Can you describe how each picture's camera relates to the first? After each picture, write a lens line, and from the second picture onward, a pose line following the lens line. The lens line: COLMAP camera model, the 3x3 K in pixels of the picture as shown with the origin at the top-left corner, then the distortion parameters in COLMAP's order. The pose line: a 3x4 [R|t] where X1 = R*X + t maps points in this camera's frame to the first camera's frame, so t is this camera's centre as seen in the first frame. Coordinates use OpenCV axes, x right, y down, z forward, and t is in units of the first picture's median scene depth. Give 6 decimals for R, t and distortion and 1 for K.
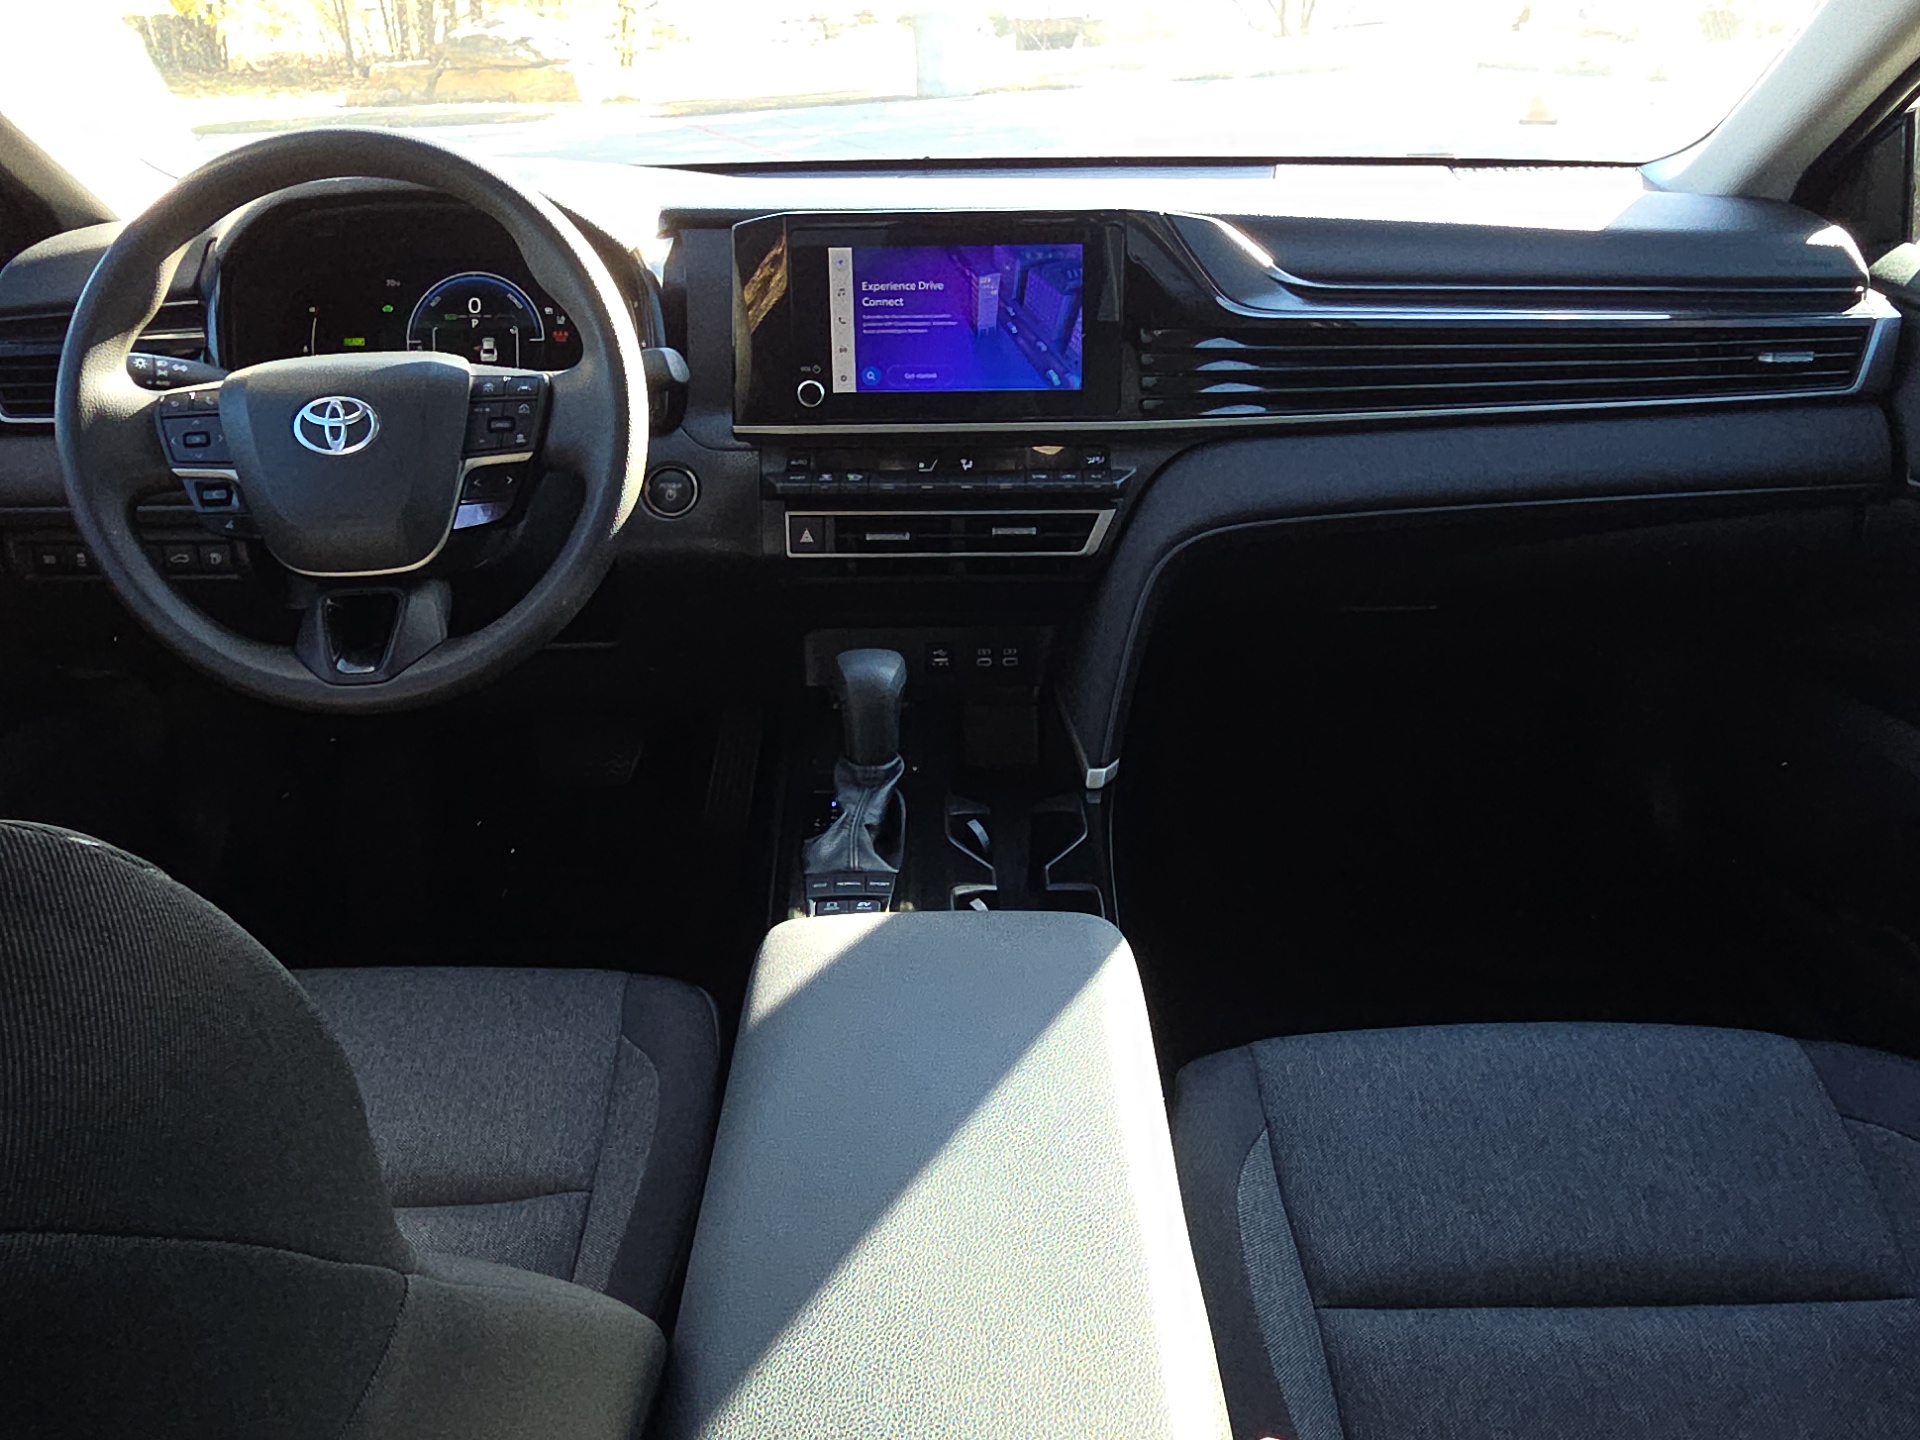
lens RADIAL K [[1587.2, 0, 924.1], [0, 1587.2, 703.5], [0, 0, 1]] dist [0.016235, 0.015353]
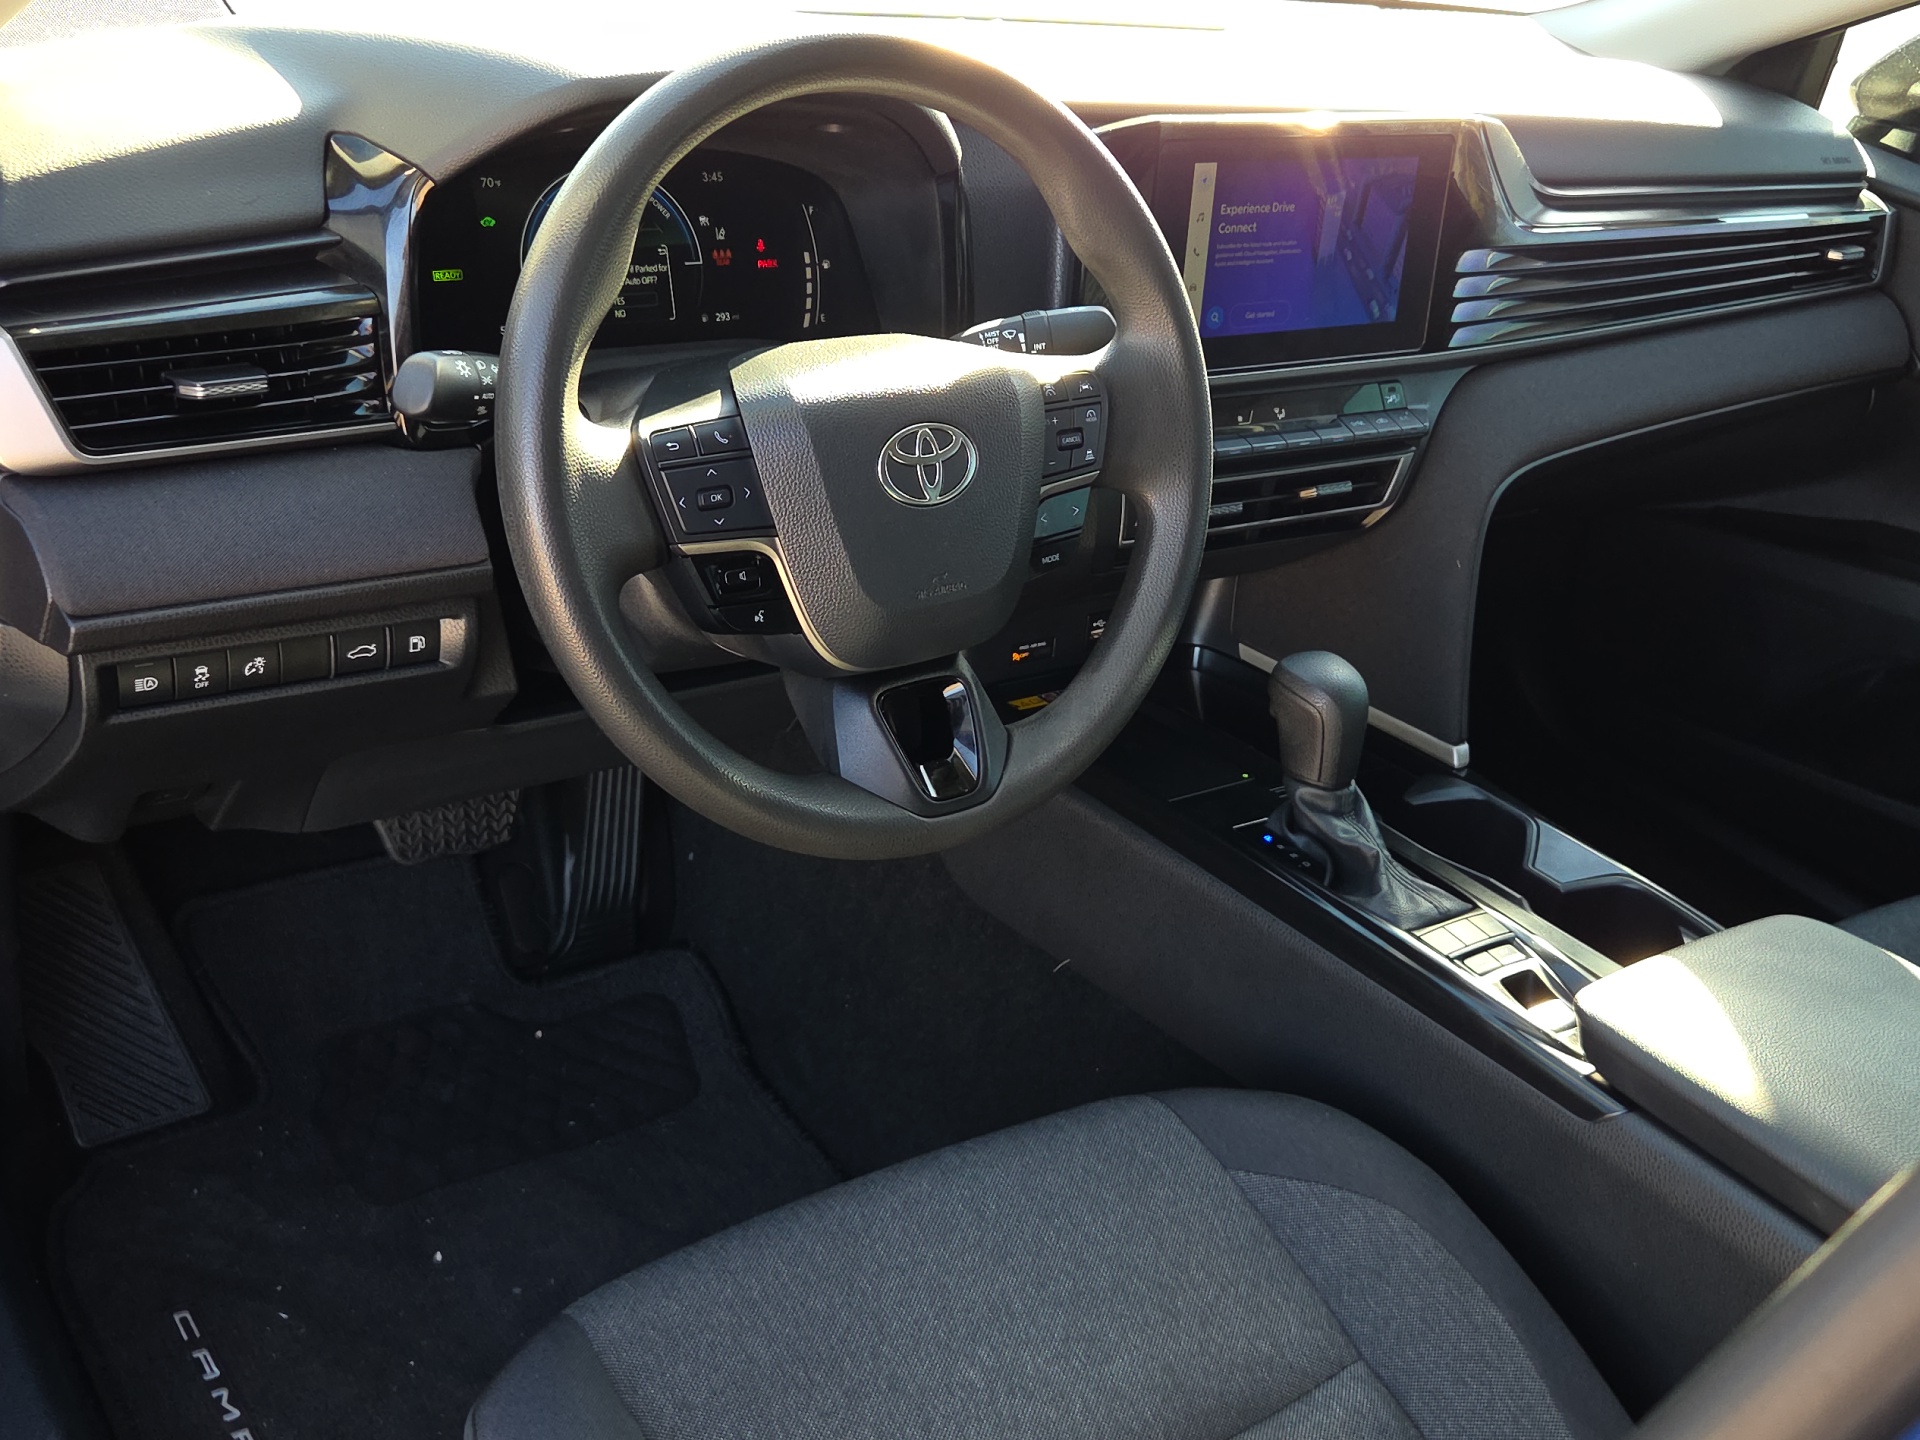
lens RADIAL K [[2063.6, 0, 962.1], [0, 2063.6, 691.2], [0, 0, 1]] dist [0.066131, 0.000000]
pose [[0.805932, -0.151380, 0.572327, -0.792003], [0.094927, 0.987290, 0.127464, -0.167170], [-0.584349, -0.048398, 0.810058, 0.205663]]
